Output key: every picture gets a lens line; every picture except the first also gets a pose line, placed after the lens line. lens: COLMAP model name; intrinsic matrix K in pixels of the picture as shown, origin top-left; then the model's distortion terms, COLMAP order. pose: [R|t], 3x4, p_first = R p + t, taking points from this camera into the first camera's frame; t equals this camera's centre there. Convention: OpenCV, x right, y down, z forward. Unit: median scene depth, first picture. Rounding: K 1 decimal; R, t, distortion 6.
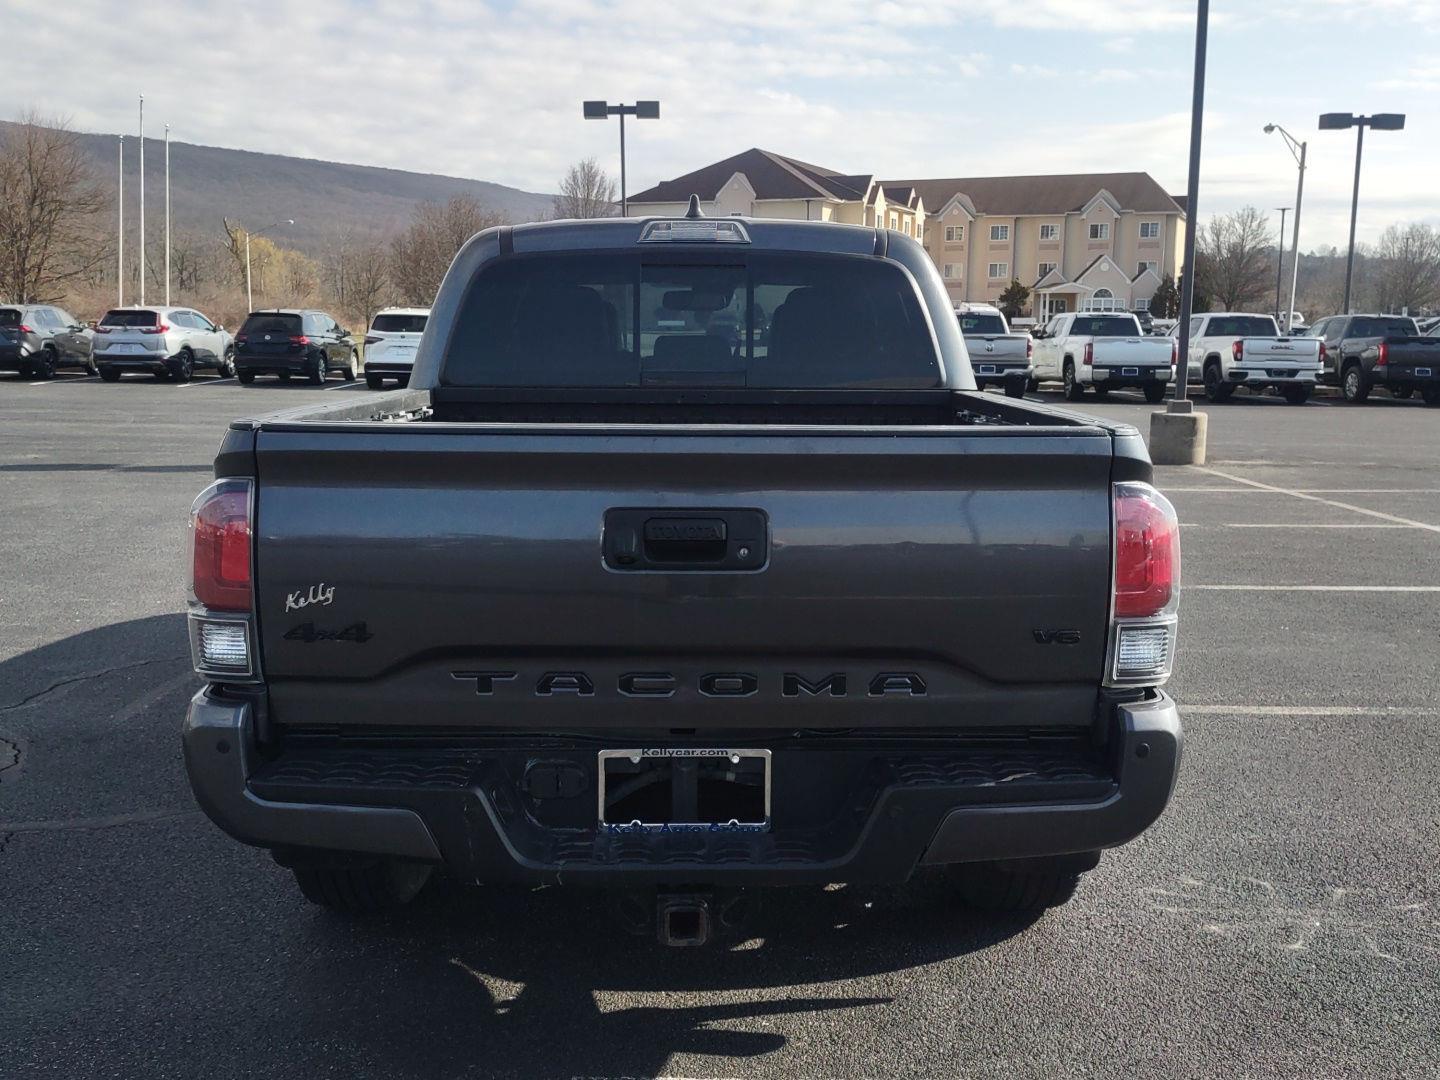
lens RADIAL K [[1395.2, 0, 720.0], [0, 1395.2, 540.0], [0, 0, 1]] dist [0.150247, -0.383903]
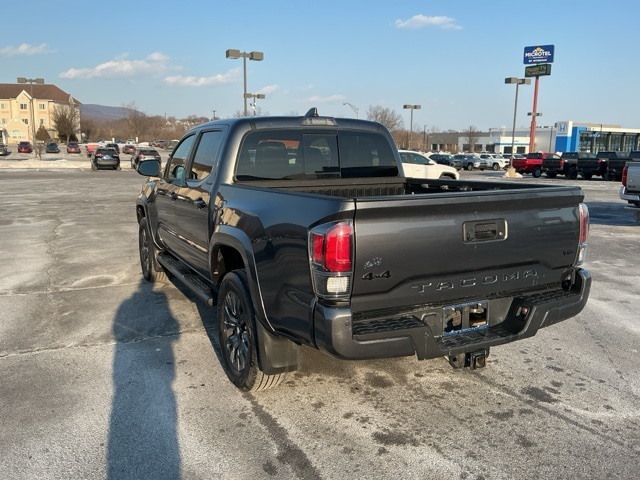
lens RADIAL K [[531.6, 0, 320.0], [0, 531.6, 240.0], [0, 0, 1]] dist [0.117222, -0.240622]
pose [[0.891018, -0.079272, 0.446993, -0.779363], [0.075037, 0.996810, 0.027204, -0.035148], [-0.447723, 0.009302, 0.894124, 0.139480]]
